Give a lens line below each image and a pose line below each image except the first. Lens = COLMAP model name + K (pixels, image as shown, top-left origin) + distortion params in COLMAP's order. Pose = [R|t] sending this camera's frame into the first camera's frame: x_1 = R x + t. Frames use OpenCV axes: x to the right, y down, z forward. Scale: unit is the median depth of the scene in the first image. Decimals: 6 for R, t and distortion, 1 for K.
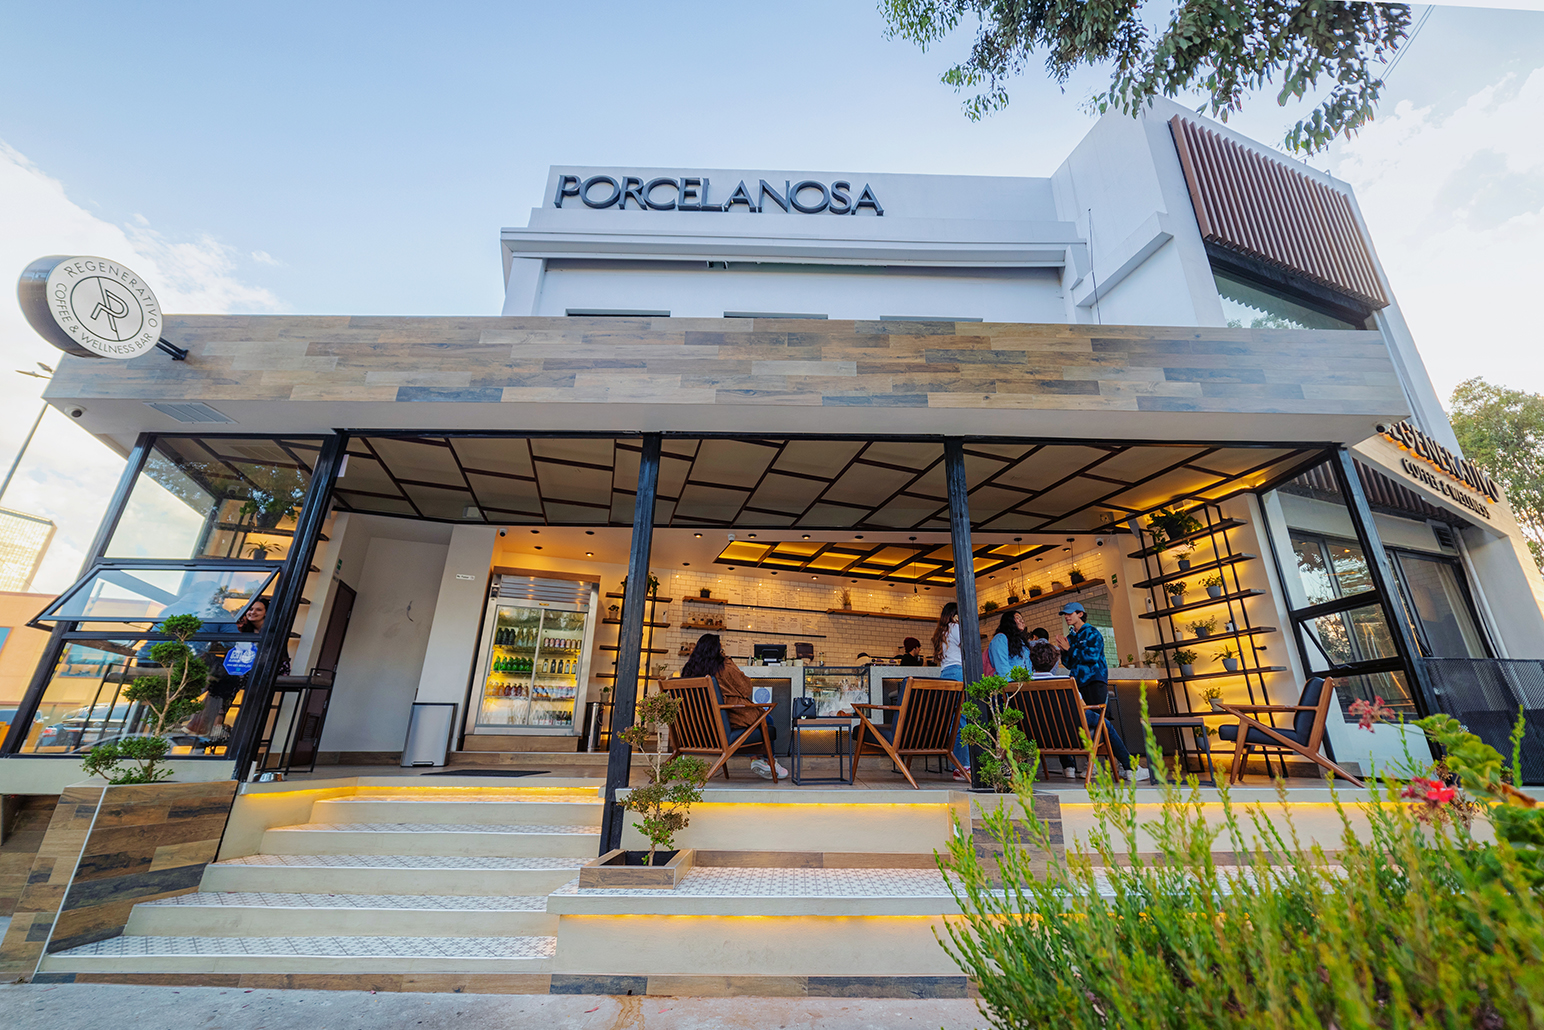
lens RADIAL K [[609.4, 0, 808.3], [0, 609.4, 509.3], [0, 0, 1]] dist [-0.022532, 0.007061]
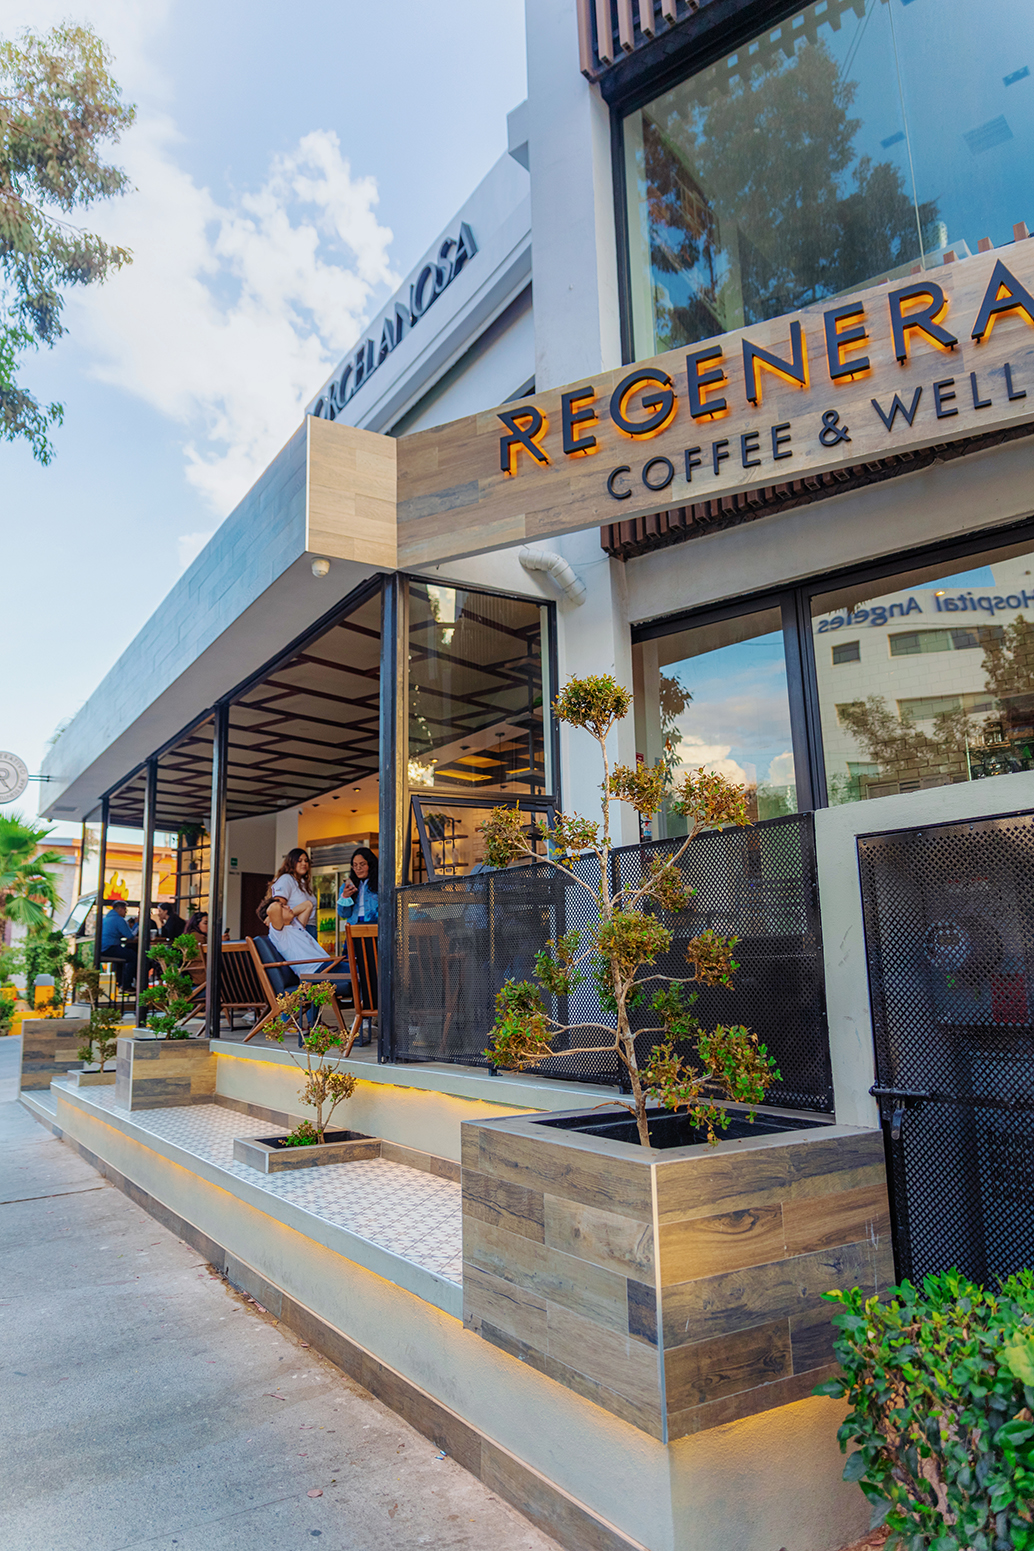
lens RADIAL K [[1031.2, 0, 517.0], [0, 1031.2, 775.5], [0, 0, 1]] dist [-0.006811, -0.001410]
pose [[0.506700, -0.179867, -0.843150, 1.601518], [0.329427, 0.944175, -0.003445, 0.135569], [0.796701, -0.276010, 0.537667, 0.386806]]
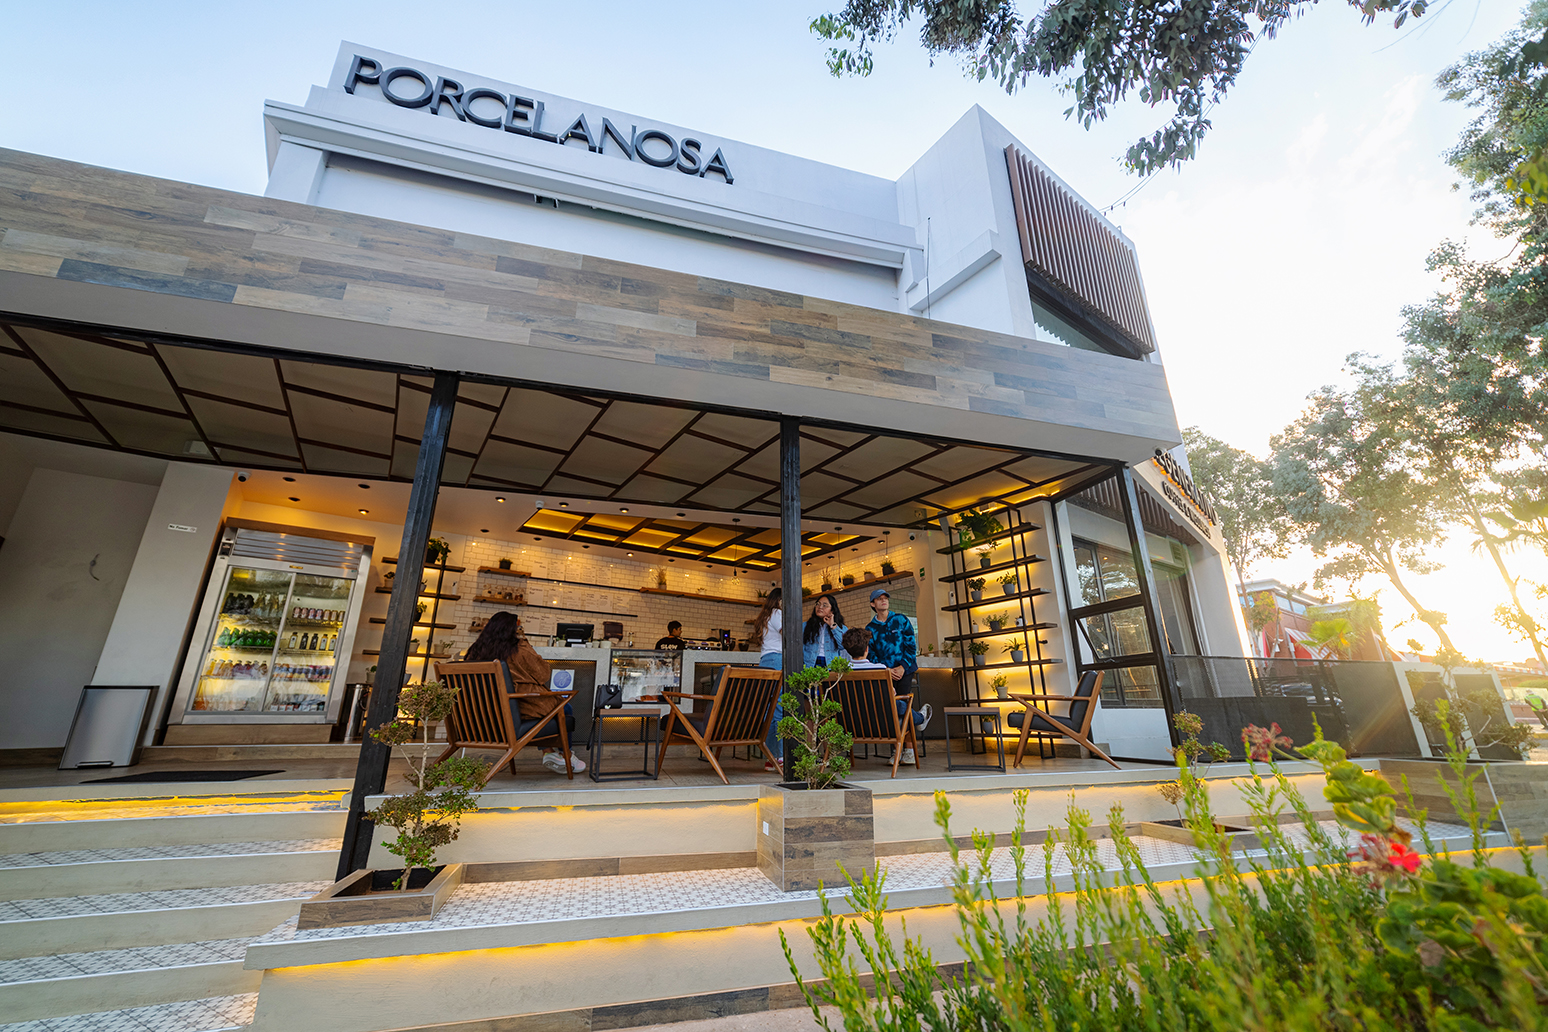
lens RADIAL K [[594.6, 0, 774.0], [0, 594.6, 516.0], [0, 0, 1]] dist [-0.025519, 0.009476]
pose [[0.967236, 0.073625, 0.242968, -0.002572], [-0.083389, 0.996061, 0.030137, 0.009228], [-0.239792, -0.049411, 0.969566, 0.078203]]
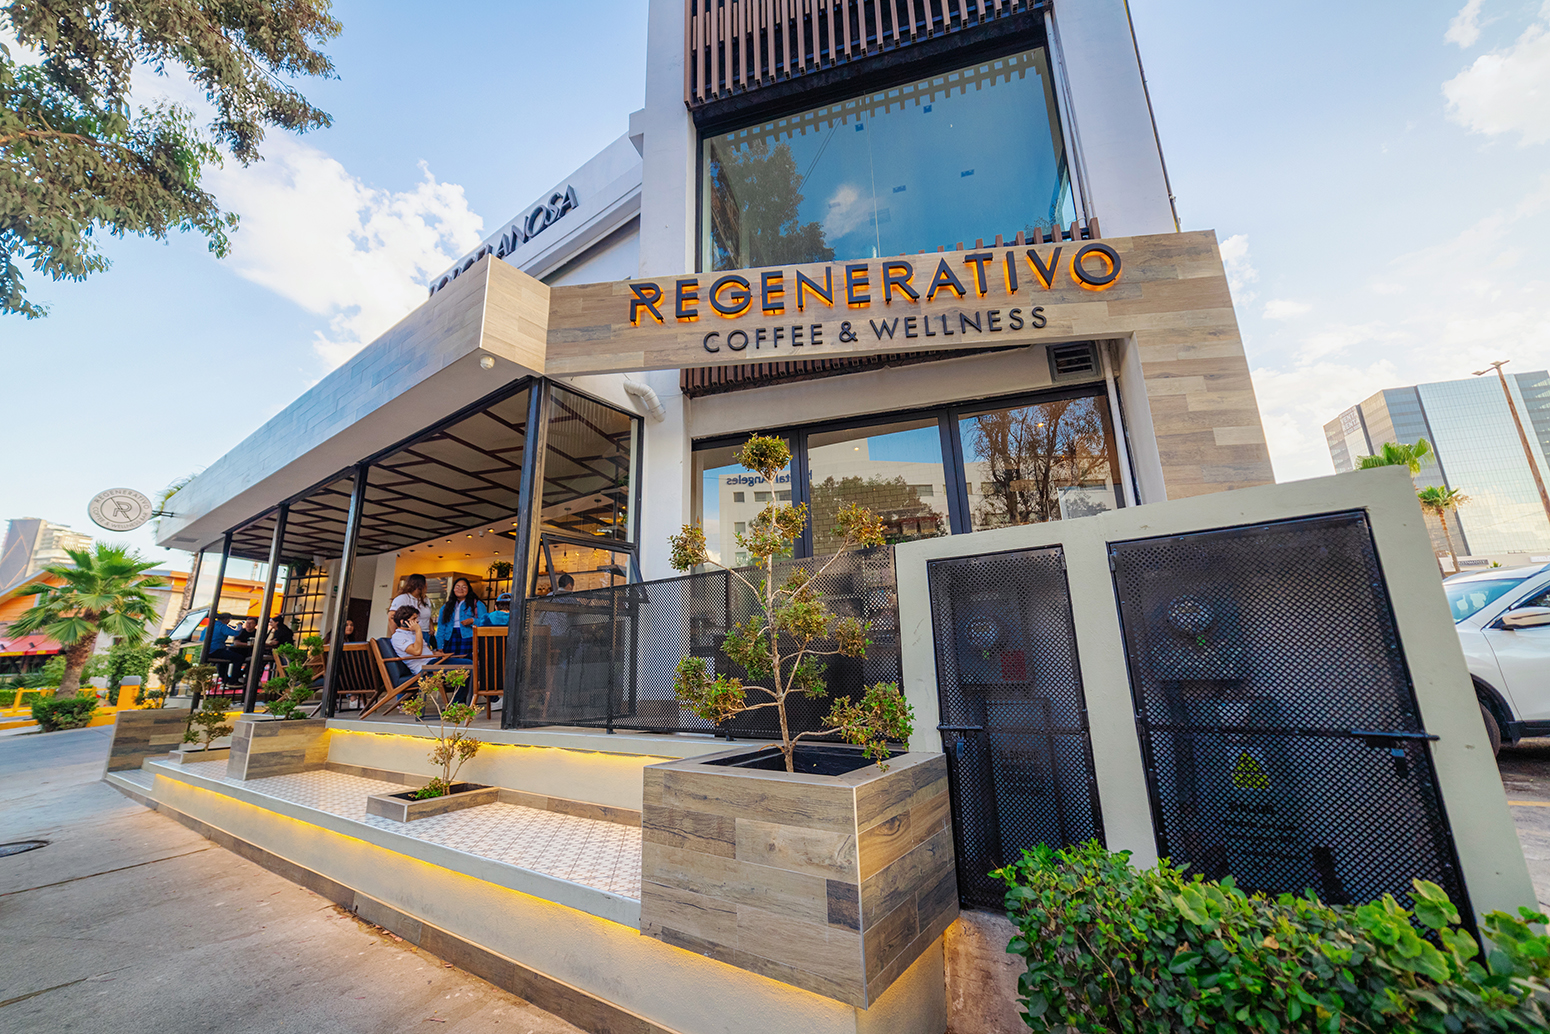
lens RADIAL K [[598.0, 0, 774.2], [0, 598.0, 521.7], [0, 0, 1]] dist [-0.022373, 0.010358]
pose [[0.800636, -0.171494, -0.574084, 1.429722], [0.242210, 0.969020, 0.048322, 0.137916], [0.548012, -0.177737, 0.817369, 0.355292]]
